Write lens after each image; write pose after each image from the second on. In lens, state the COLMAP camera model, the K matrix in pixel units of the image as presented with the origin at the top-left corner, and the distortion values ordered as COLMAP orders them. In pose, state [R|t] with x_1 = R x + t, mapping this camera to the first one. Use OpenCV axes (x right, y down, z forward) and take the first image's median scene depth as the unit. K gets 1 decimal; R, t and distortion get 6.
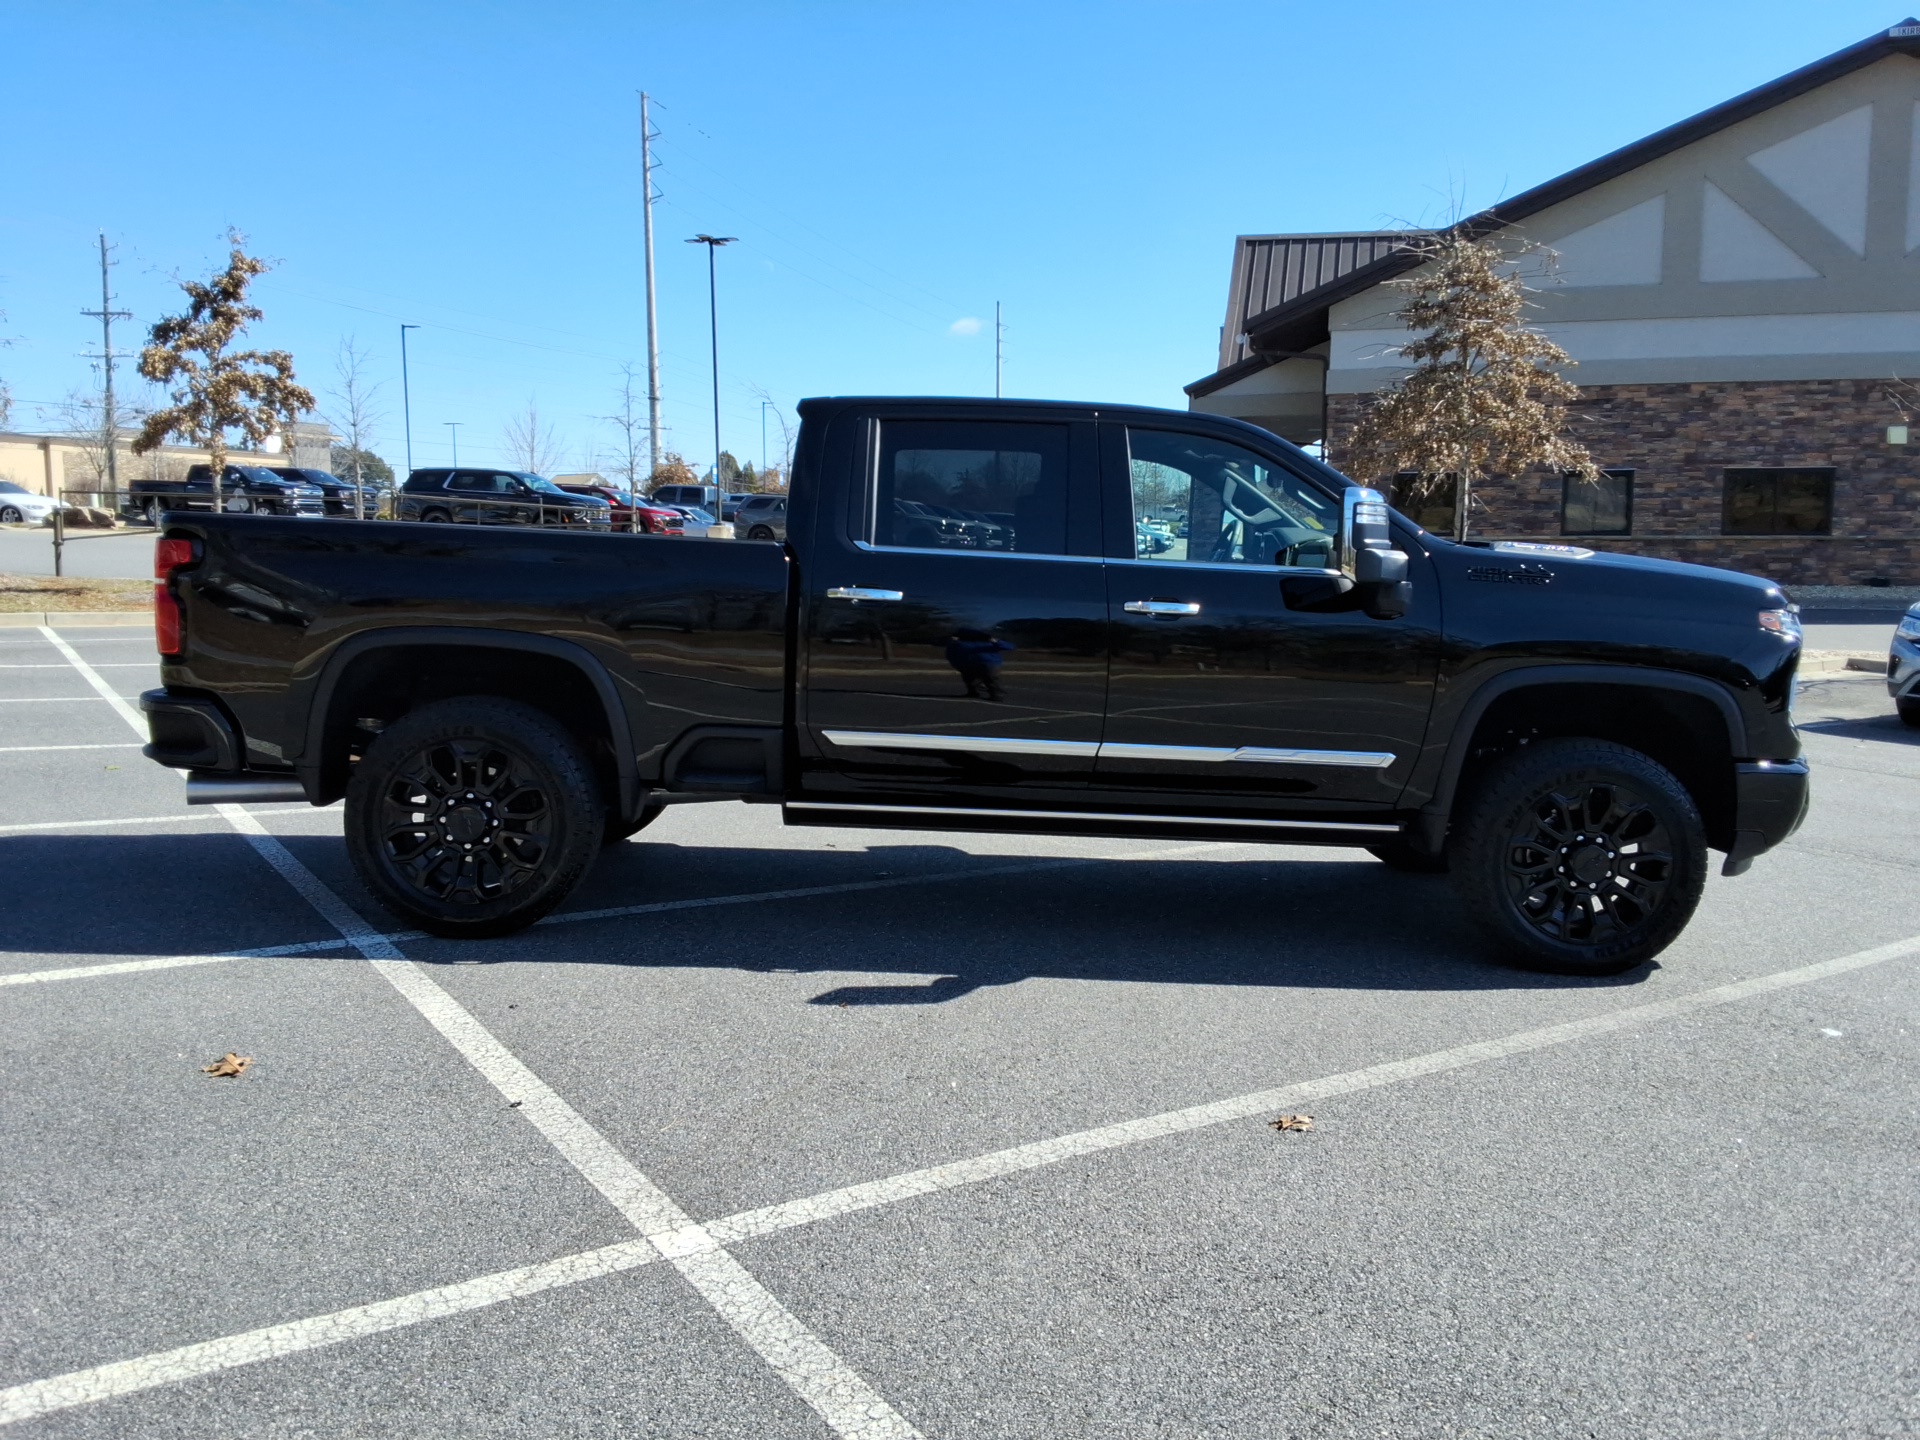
lens RADIAL K [[1538.4, 0, 976.2], [0, 1538.4, 699.5], [0, 0, 1]] dist [0.118615, -0.190457]
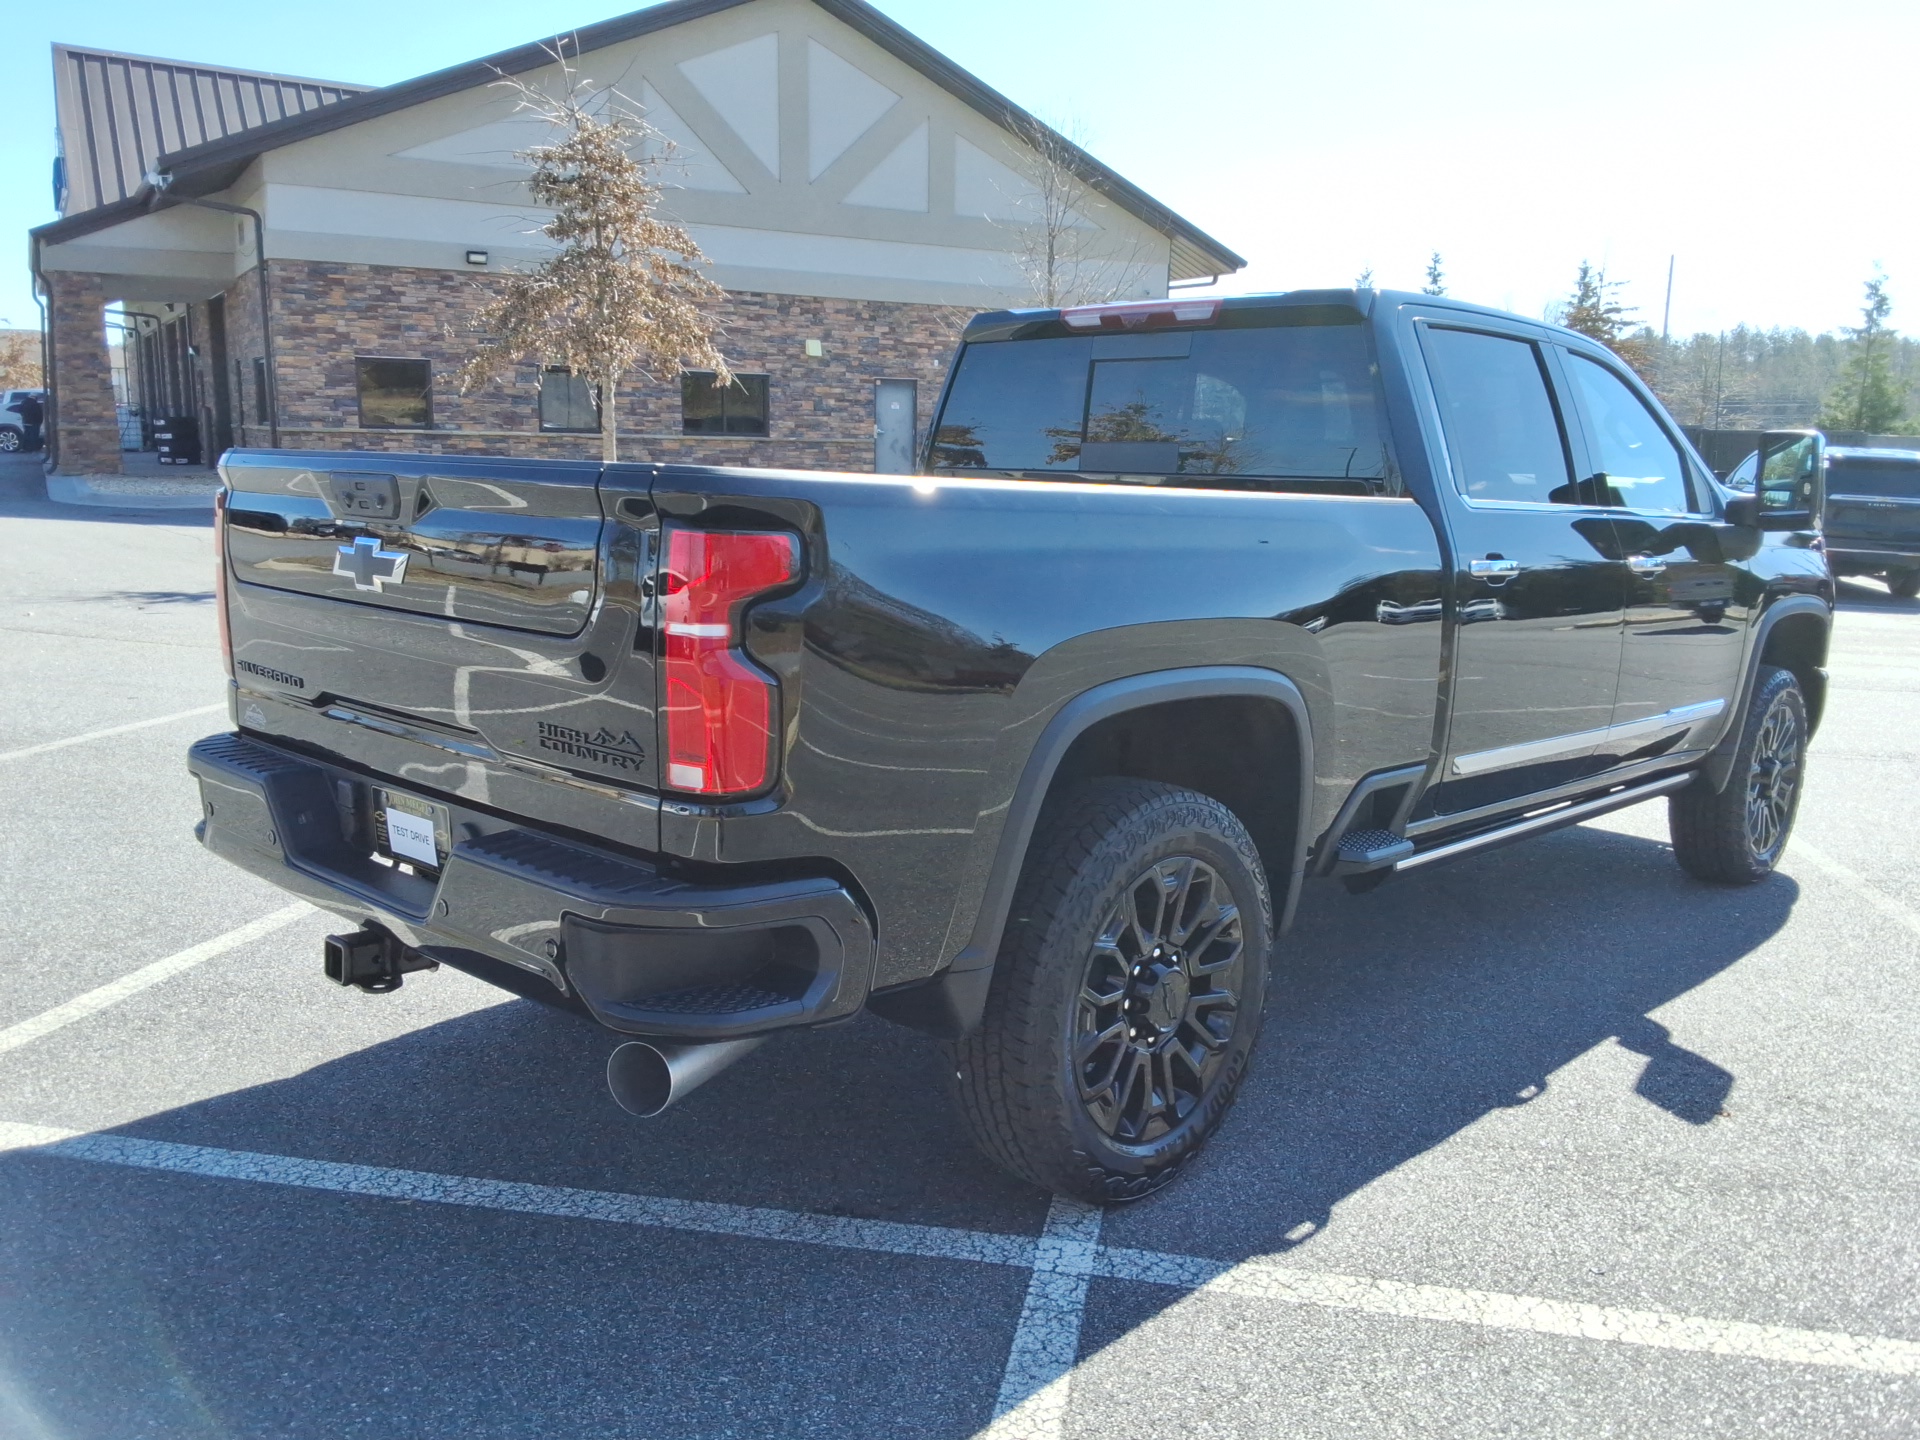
lens RADIAL K [[1536.3, 0, 976.4], [0, 1536.3, 708.0], [0, 0, 1]] dist [0.125060, -0.215827]
pose [[0.694722, -0.115743, 0.709905, -0.152191], [0.060552, 0.992876, 0.102621, -0.017909], [-0.716725, -0.028307, 0.696781, 0.128971]]
